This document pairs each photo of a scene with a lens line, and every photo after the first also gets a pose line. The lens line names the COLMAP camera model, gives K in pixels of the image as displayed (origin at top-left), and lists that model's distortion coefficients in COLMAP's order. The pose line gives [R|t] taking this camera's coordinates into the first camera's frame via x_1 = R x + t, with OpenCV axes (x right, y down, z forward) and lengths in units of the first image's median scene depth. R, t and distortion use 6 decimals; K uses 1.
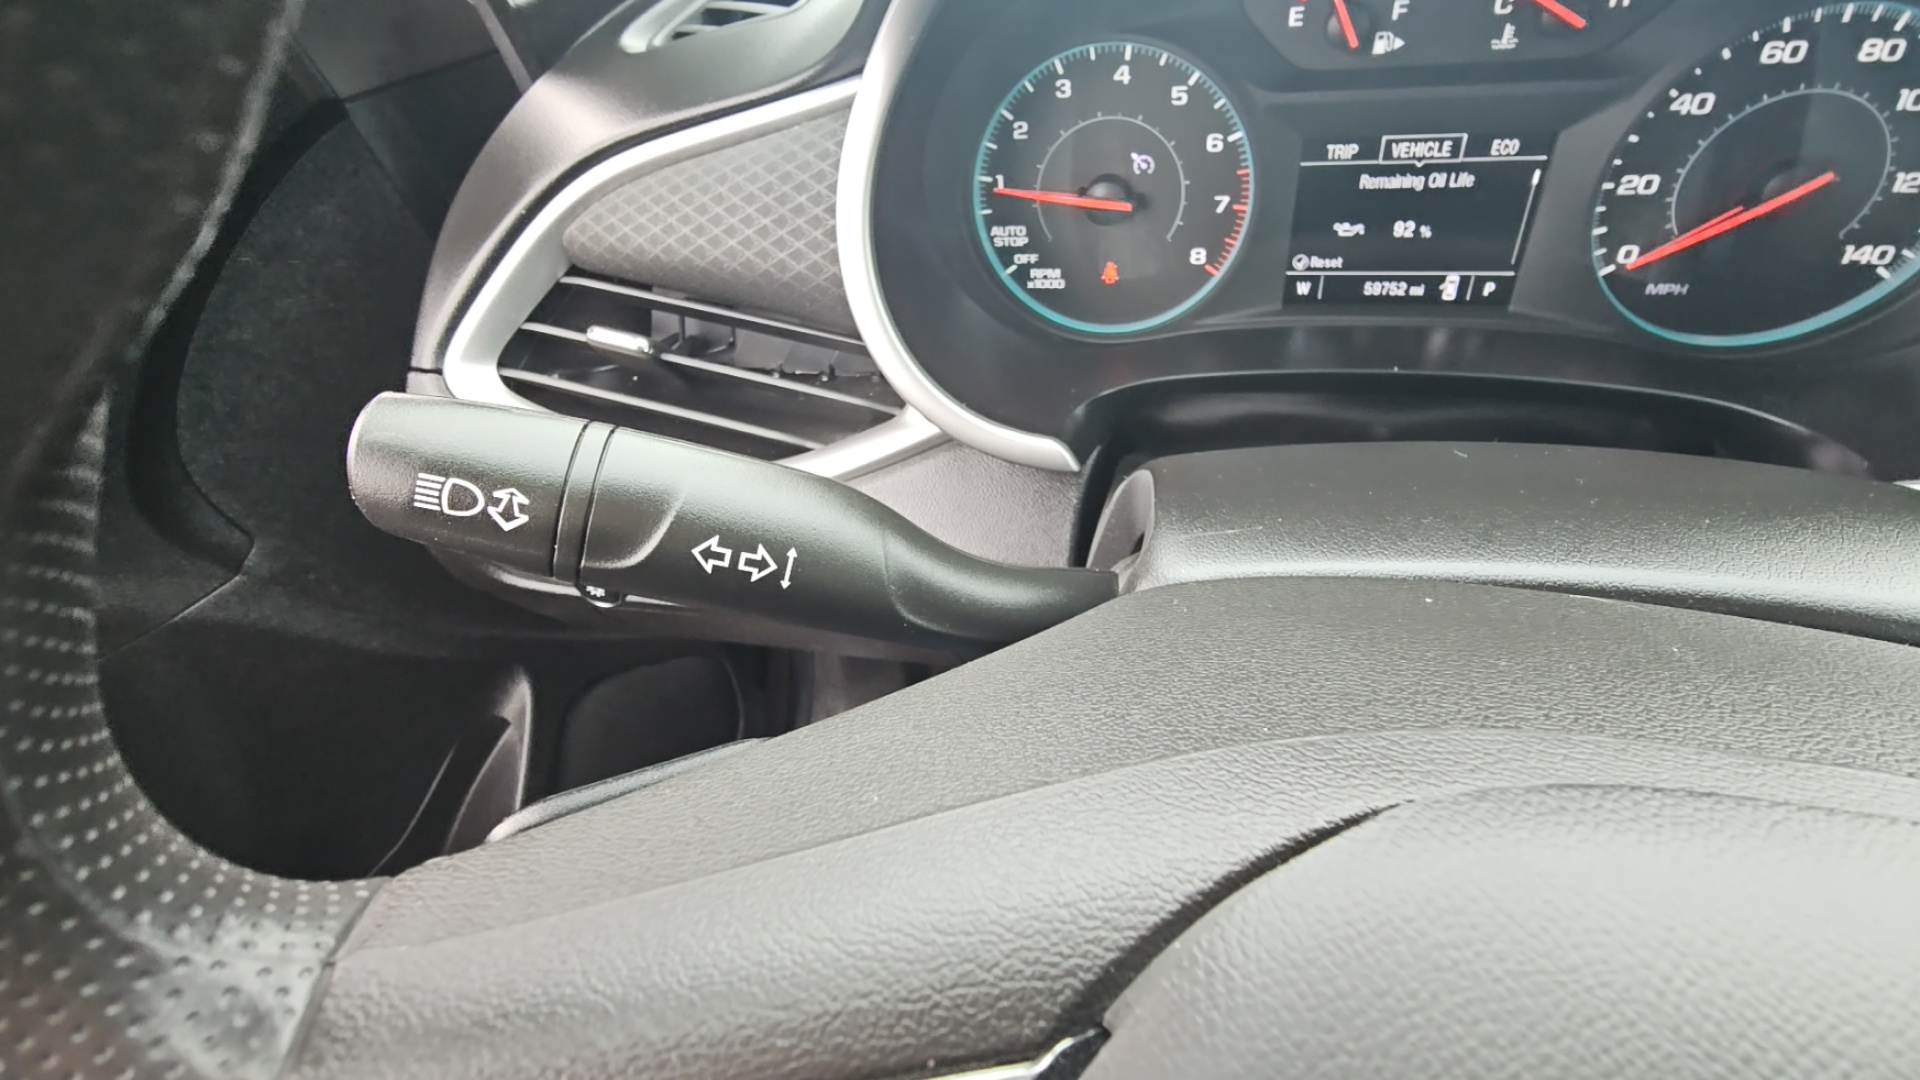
lens RADIAL K [[863.7, 0, 979.0], [0, 863.7, 548.0], [0, 0, 1]] dist [0.012269, -0.008874]
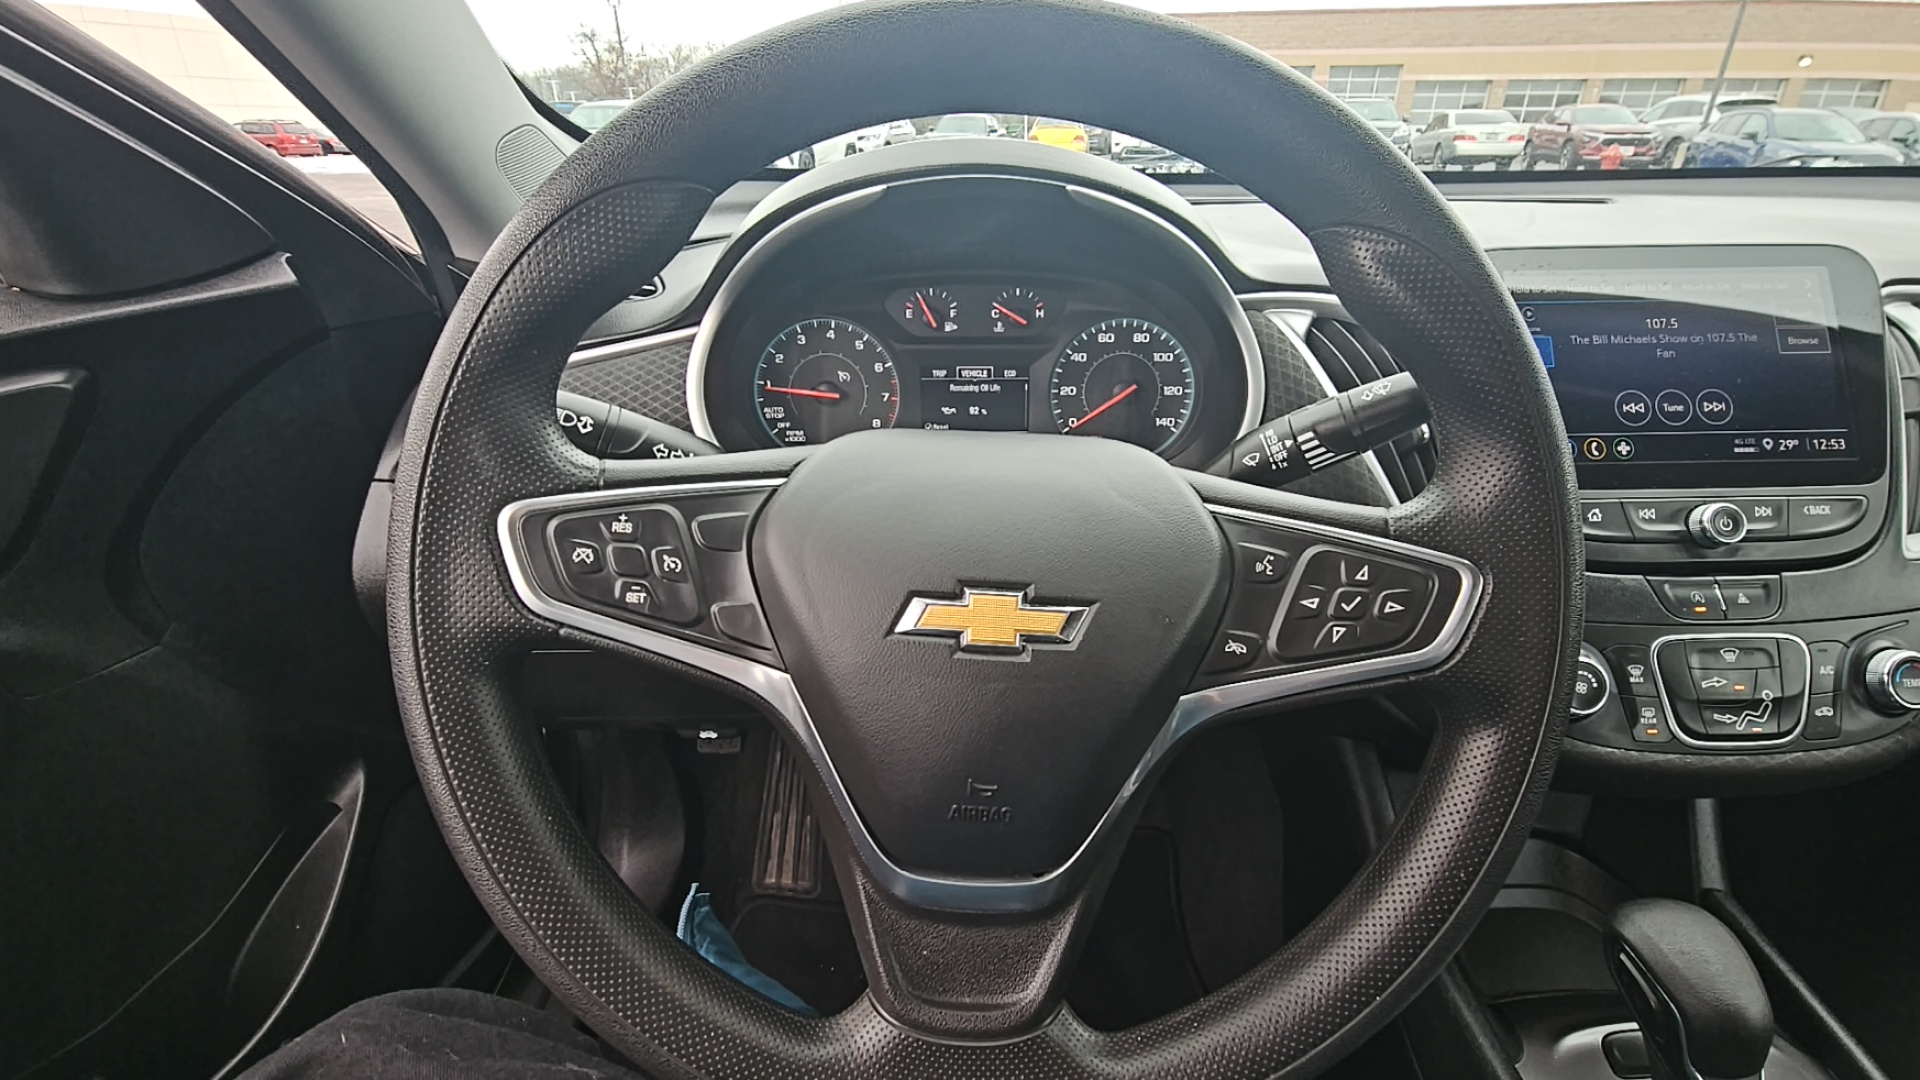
lens RADIAL K [[857.5, 0, 977.8], [0, 857.5, 545.7], [0, 0, 1]] dist [0.002708, -0.000795]
pose [[0.963776, -0.000581, 0.266712, -0.037494], [0.089214, 0.943098, -0.320323, 0.585223], [-0.251349, 0.332514, 0.908987, -0.734857]]
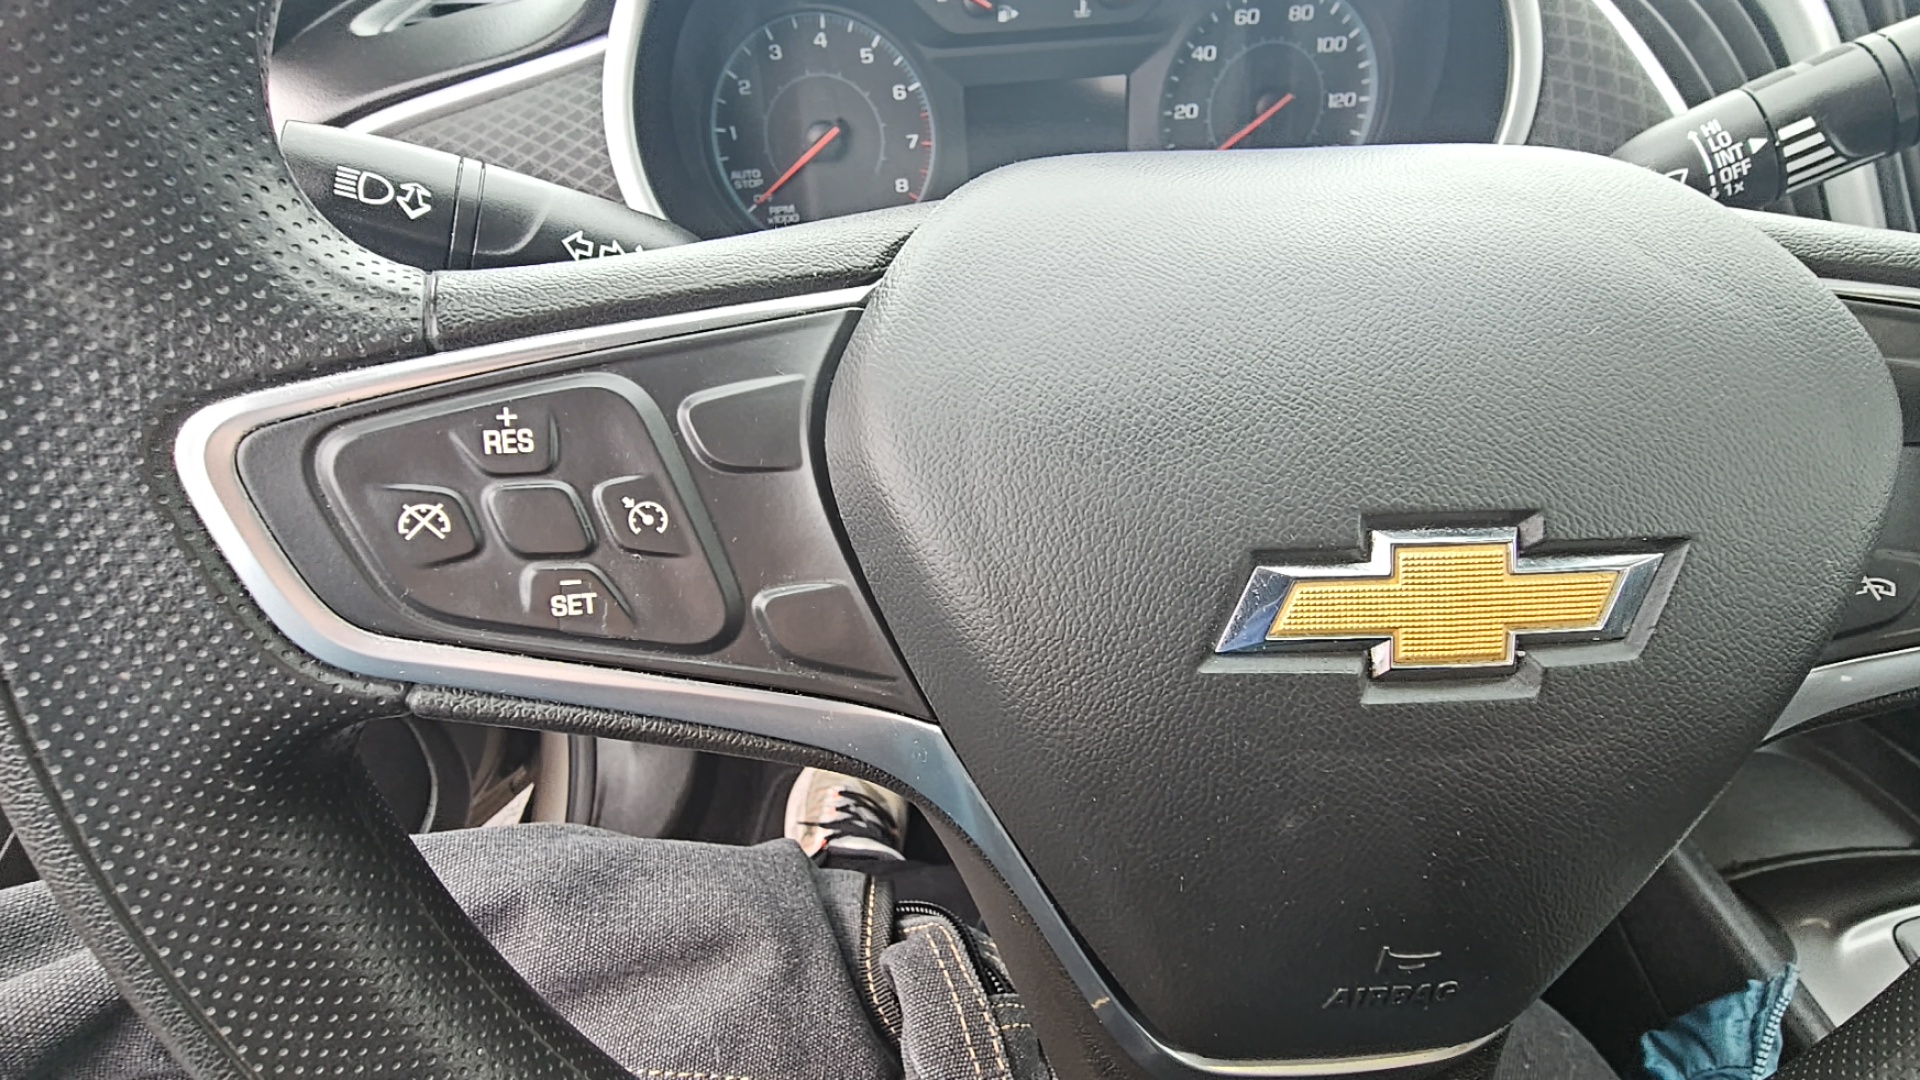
lens RADIAL K [[863.7, 0, 979.0], [0, 863.7, 548.0], [0, 0, 1]] dist [0.012269, -0.008874]
pose [[0.949351, -0.142209, 0.280195, -0.078892], [0.171512, 0.981691, -0.082869, 0.340028], [-0.263280, 0.126728, 0.956360, -0.197360]]
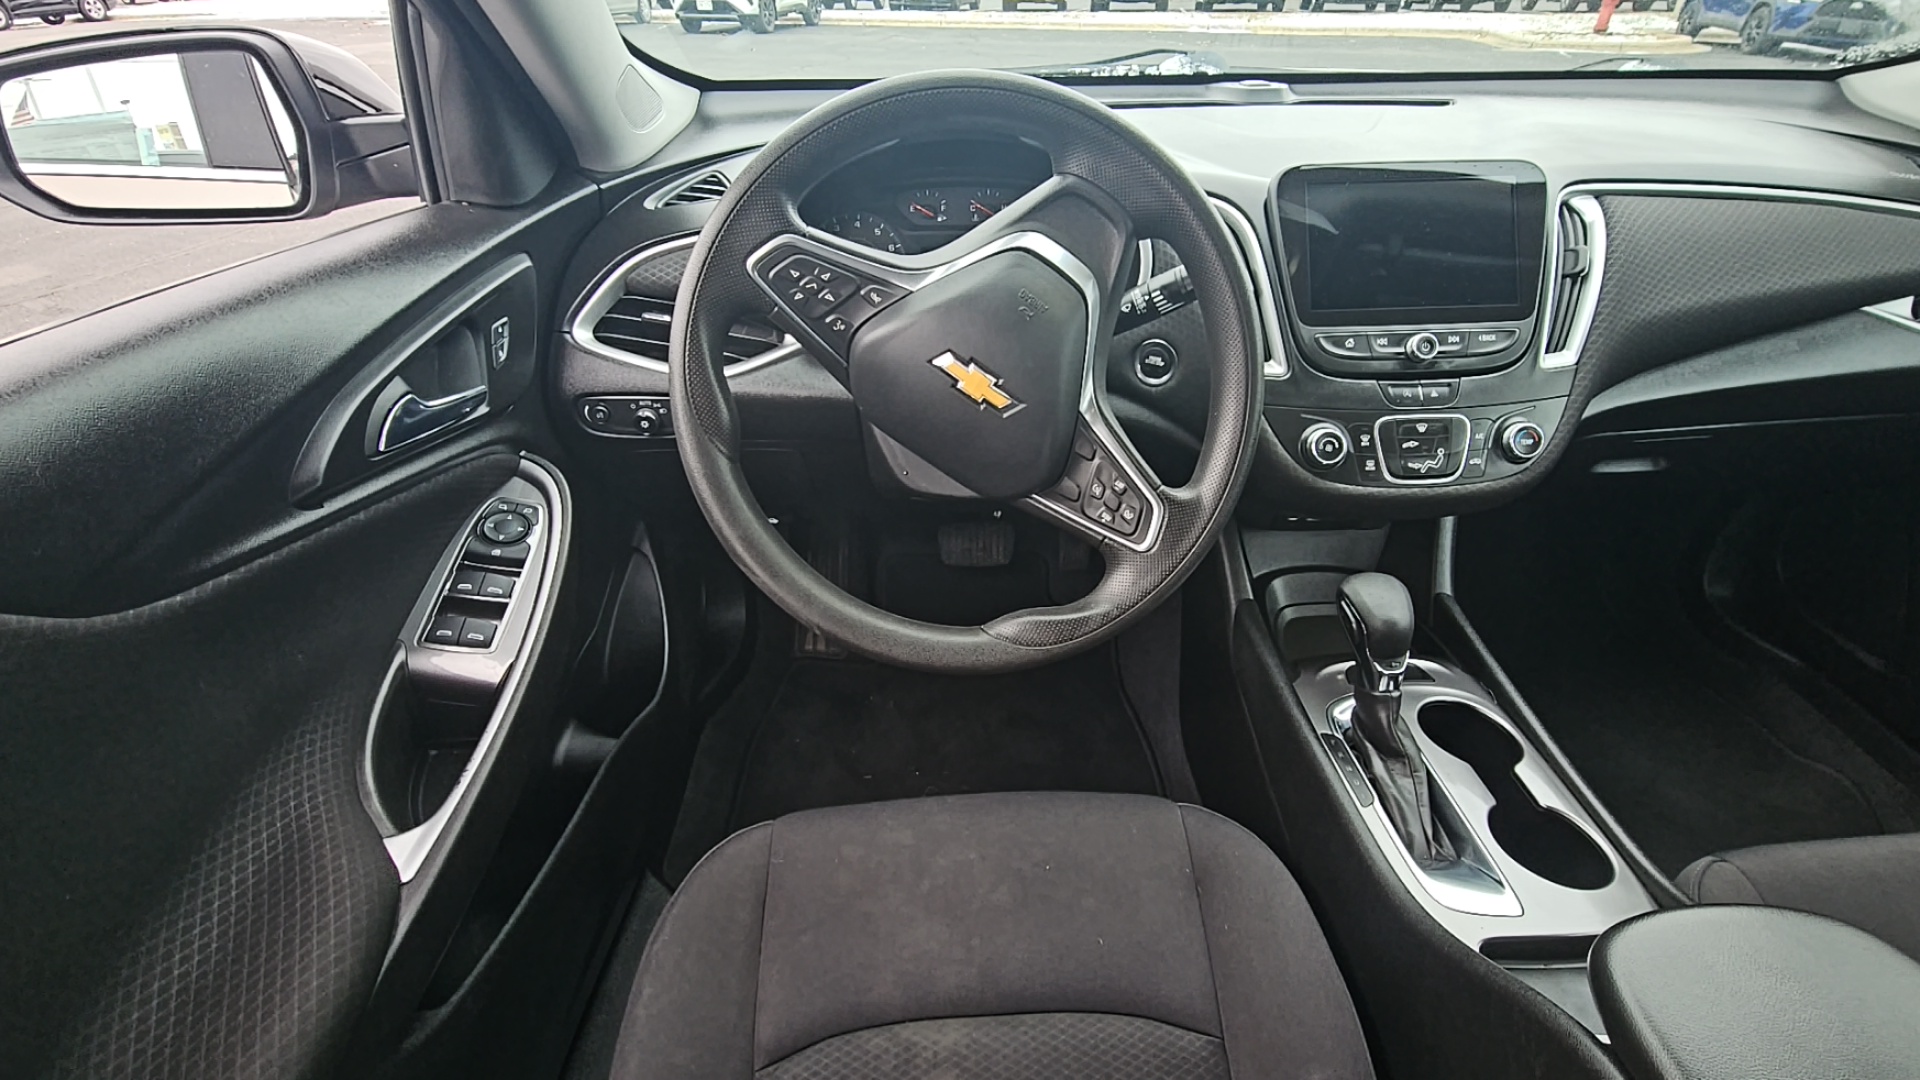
lens RADIAL K [[855.3, 0, 979.3], [0, 855.3, 541.5], [0, 0, 1]] dist [0.000769, -0.000848]
pose [[0.956654, -0.055448, 0.285898, -0.316237], [0.109942, 0.977826, -0.178237, 1.028170], [-0.269676, 0.201943, 0.941538, -1.561477]]
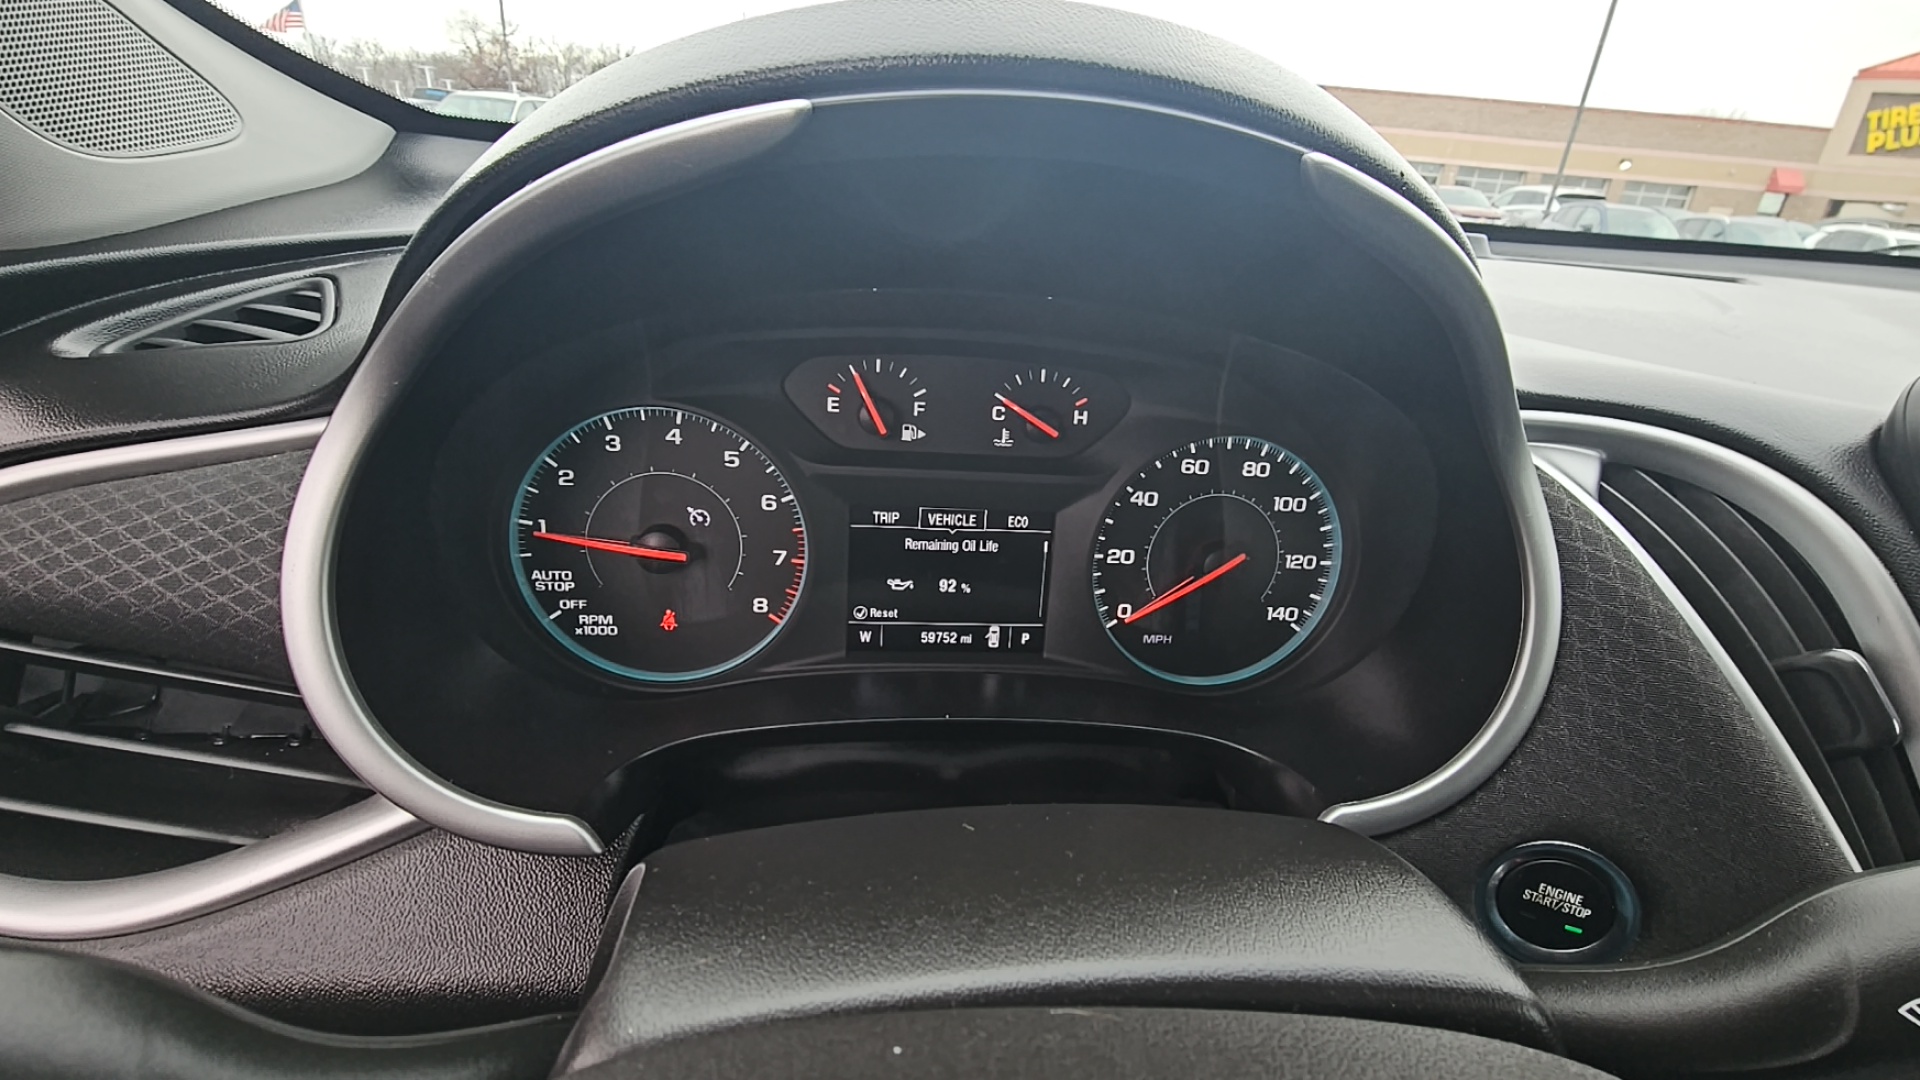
lens RADIAL K [[862.6, 0, 982.0], [0, 862.6, 543.2], [0, 0, 1]] dist [0.004715, 0.000520]
pose [[0.919625, 0.040281, 0.390727, 0.105992], [0.104730, 0.933575, -0.342738, -0.042014], [-0.378578, 0.356111, 0.854320, 0.038945]]
